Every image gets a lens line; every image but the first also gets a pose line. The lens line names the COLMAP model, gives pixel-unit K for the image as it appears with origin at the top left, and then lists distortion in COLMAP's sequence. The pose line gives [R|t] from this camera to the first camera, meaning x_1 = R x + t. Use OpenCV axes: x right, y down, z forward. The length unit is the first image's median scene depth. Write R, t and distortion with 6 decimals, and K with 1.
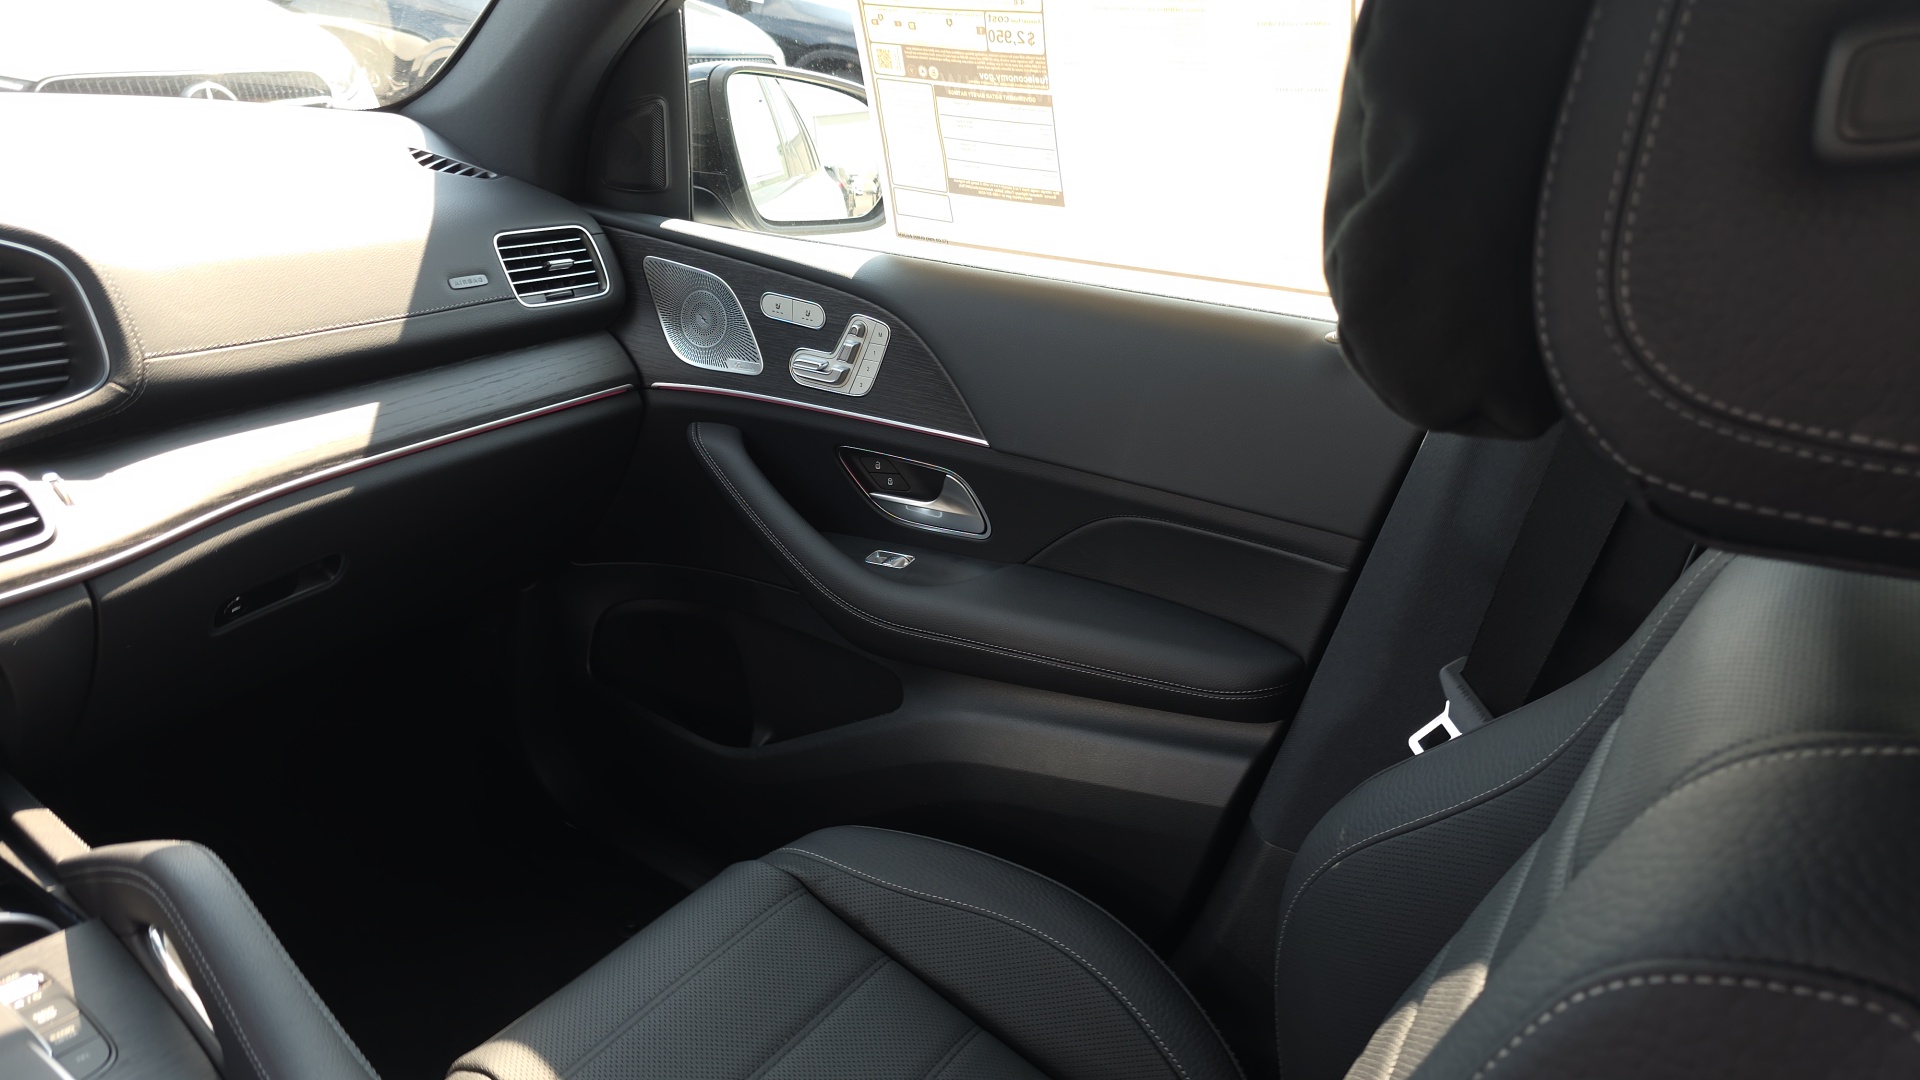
lens RADIAL K [[1298.9, 0, 972.8], [0, 1298.9, 540.3], [0, 0, 1]] dist [0.088893, -0.099356]
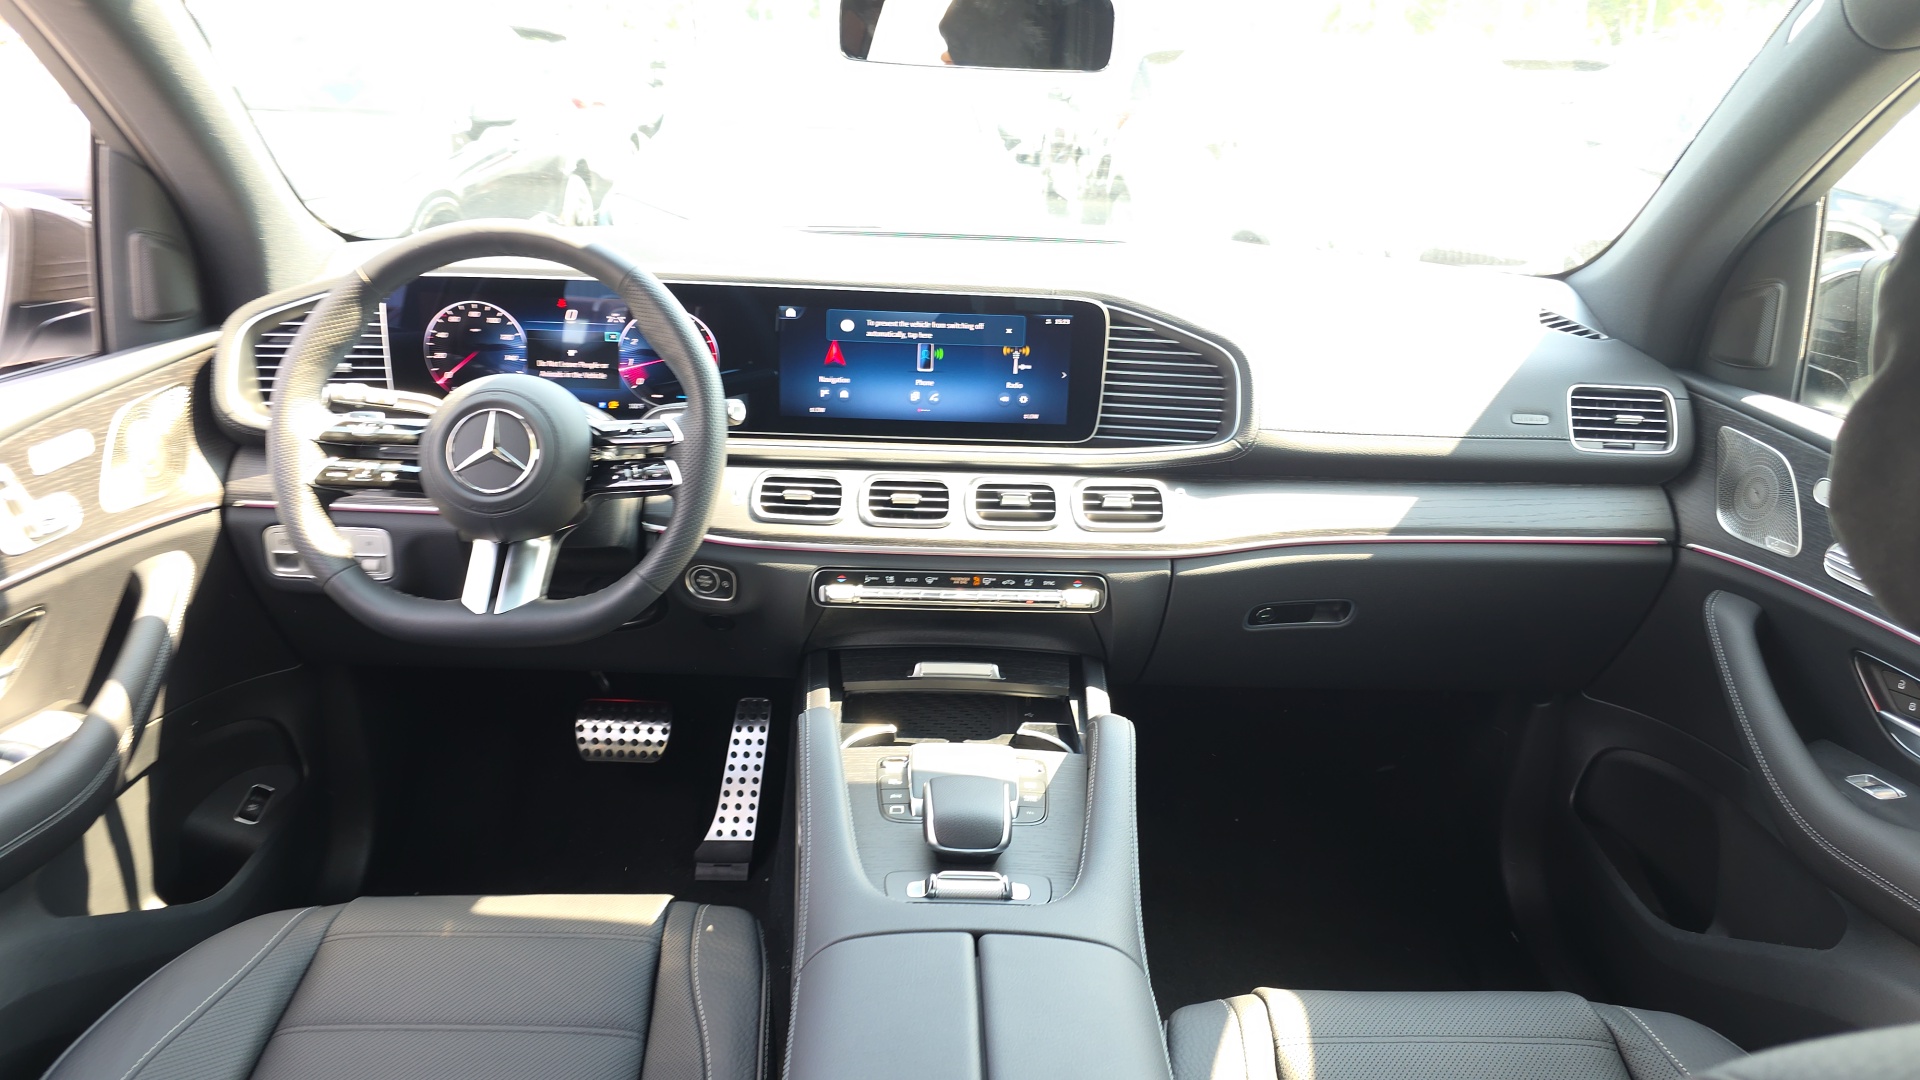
lens RADIAL K [[1294.3, 0, 950.7], [0, 1294.3, 513.1], [0, 0, 1]] dist [0.090483, -0.123928]
pose [[0.566630, 0.213133, -0.795930, 0.264163], [-0.318685, 0.947480, 0.026840, 0.015272], [0.759849, 0.238443, 0.604793, -0.078136]]
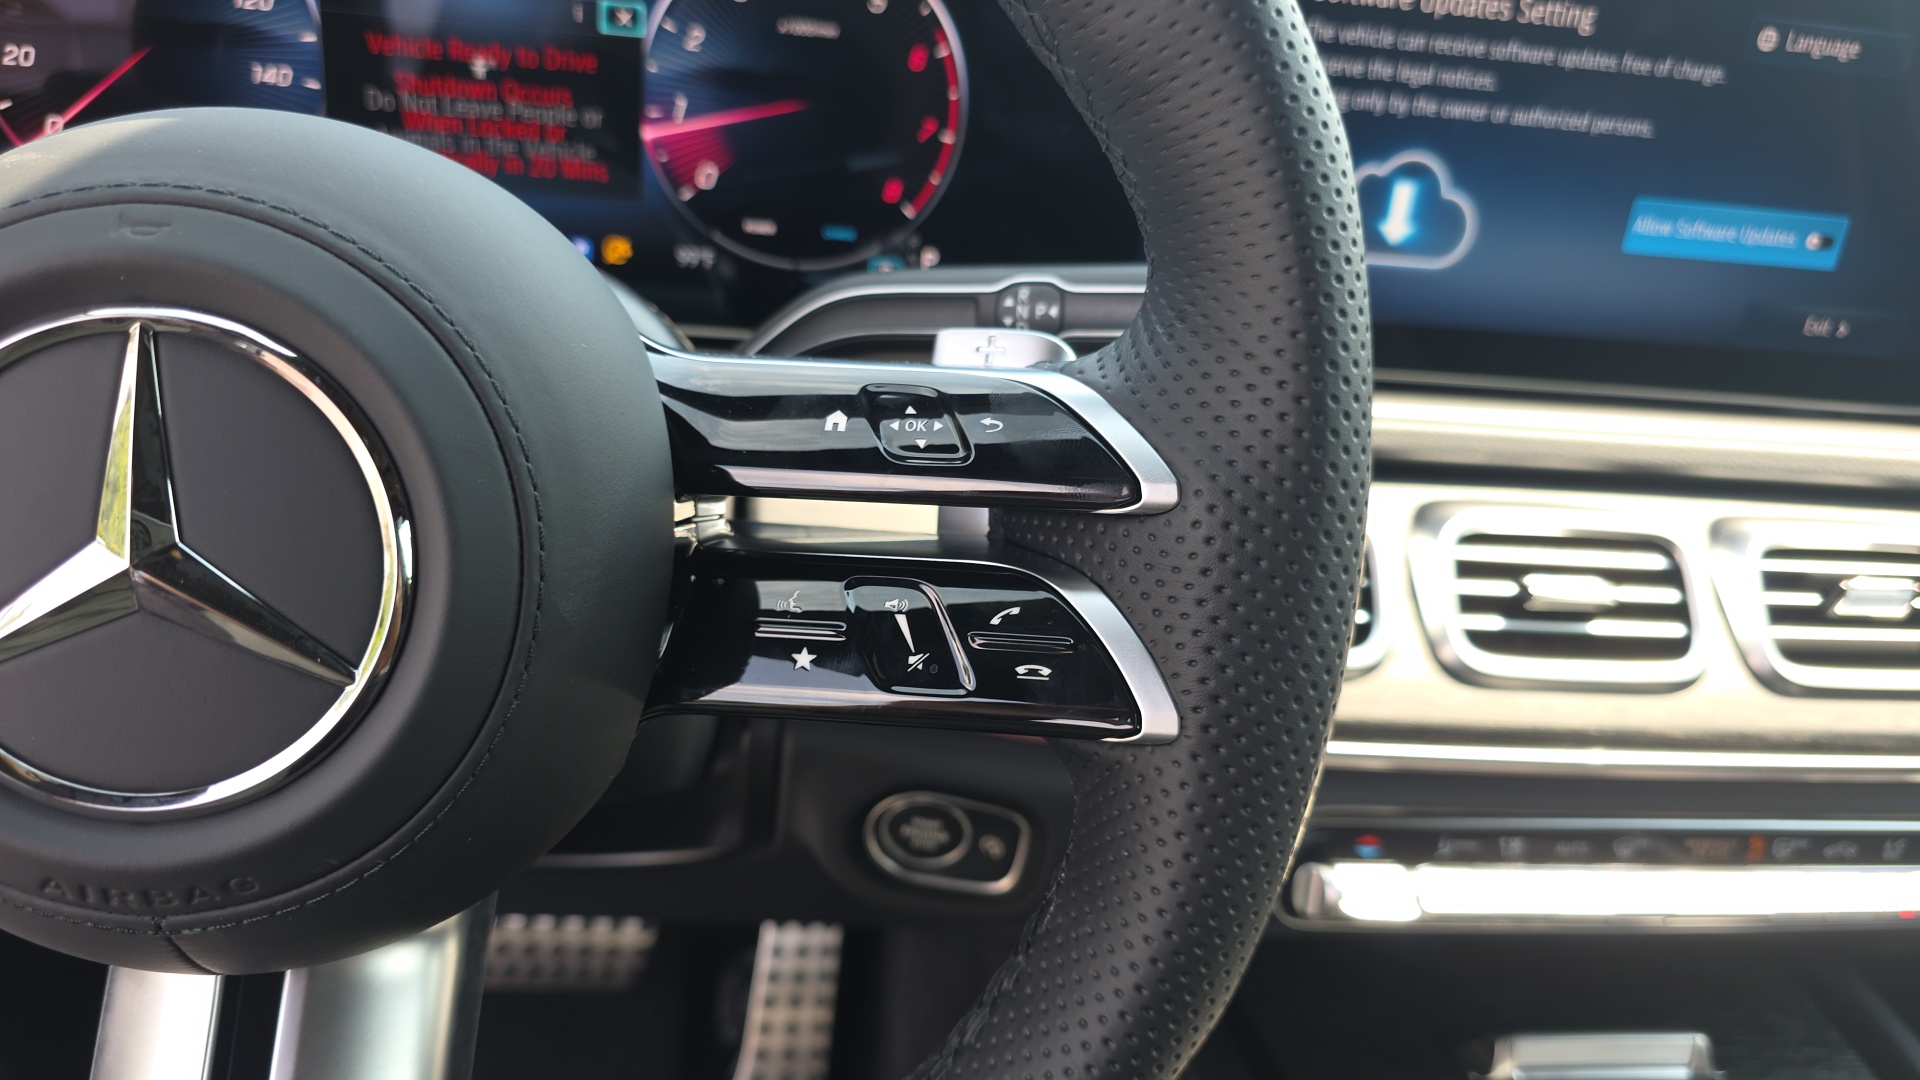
lens RADIAL K [[1353.5, 0, 929.9], [0, 1353.5, 558.3], [0, 0, 1]] dist [0.028064, -0.065439]
pose [[0.638794, 0.349201, -0.685566, -0.495352], [-0.353324, 0.924694, 0.141785, 0.045239], [0.683450, 0.151656, 0.714070, 0.172732]]
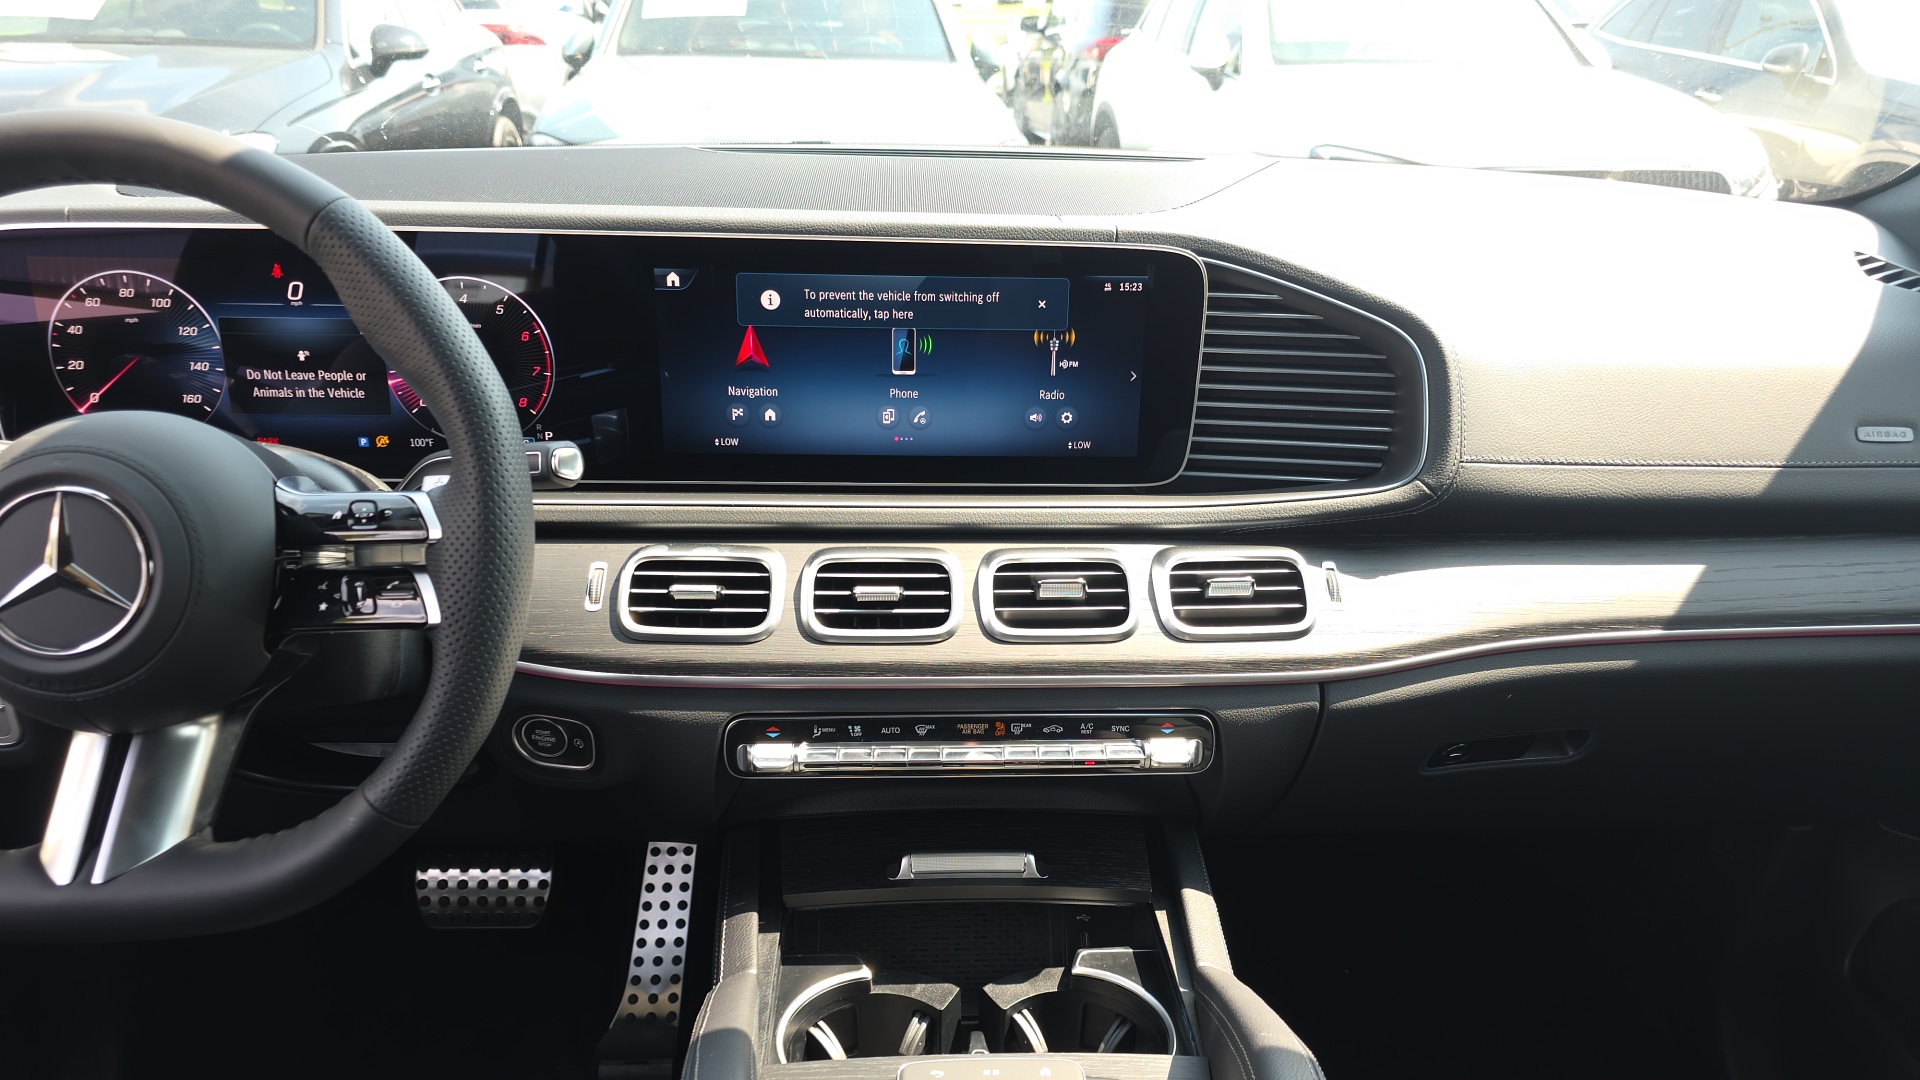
lens RADIAL K [[1303.7, 0, 969.2], [0, 1303.7, 573.9], [0, 0, 1]] dist [0.061623, -0.071360]
pose [[0.597191, 0.261531, -0.758264, -0.108334], [-0.297898, 0.950051, 0.093062, -0.039221], [0.744728, 0.170309, 0.645272, 0.160920]]
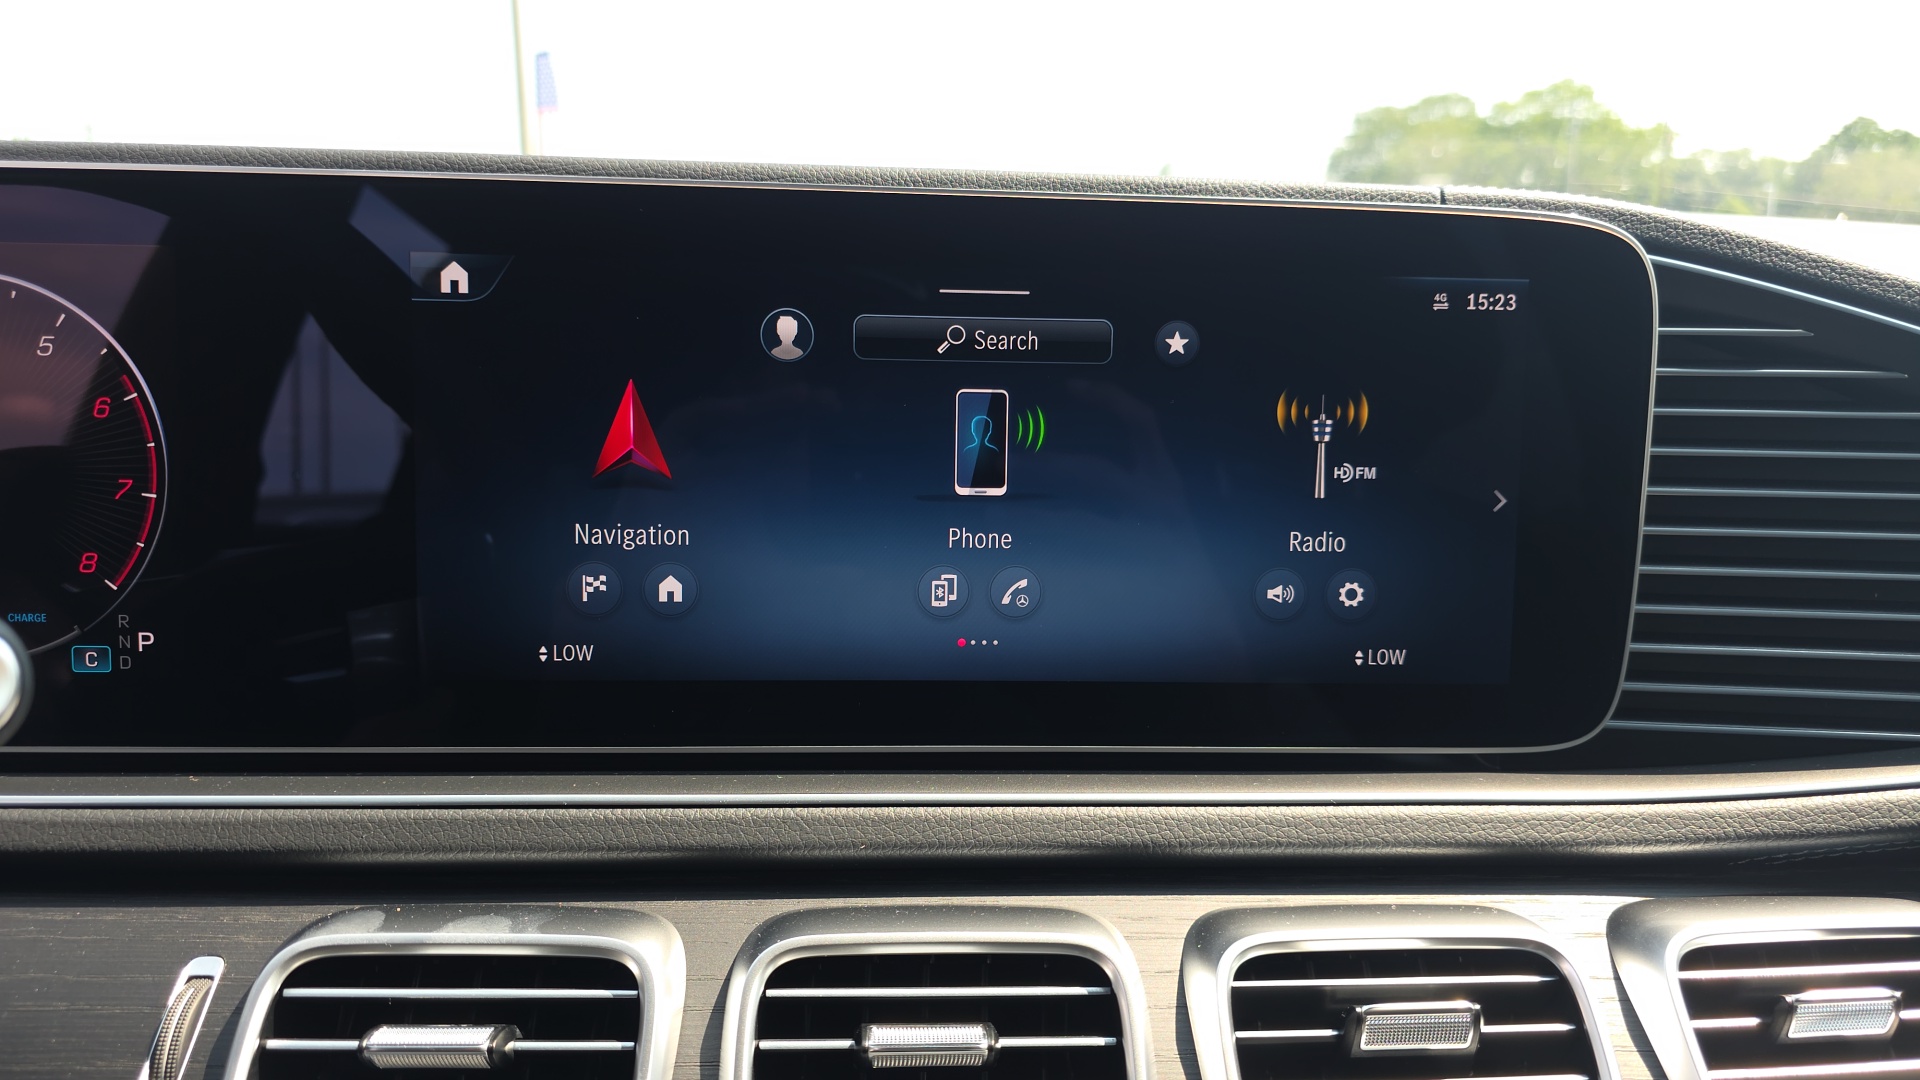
lens RADIAL K [[1356.7, 0, 960.0], [0, 1356.7, 540.0], [0, 0, 1]] dist [0.039556, -0.063291]
pose [[0.603899, 0.077697, -0.793265, -0.433724], [-0.292772, 0.947290, -0.130099, -0.013140], [0.741344, 0.310812, 0.594815, 0.376101]]
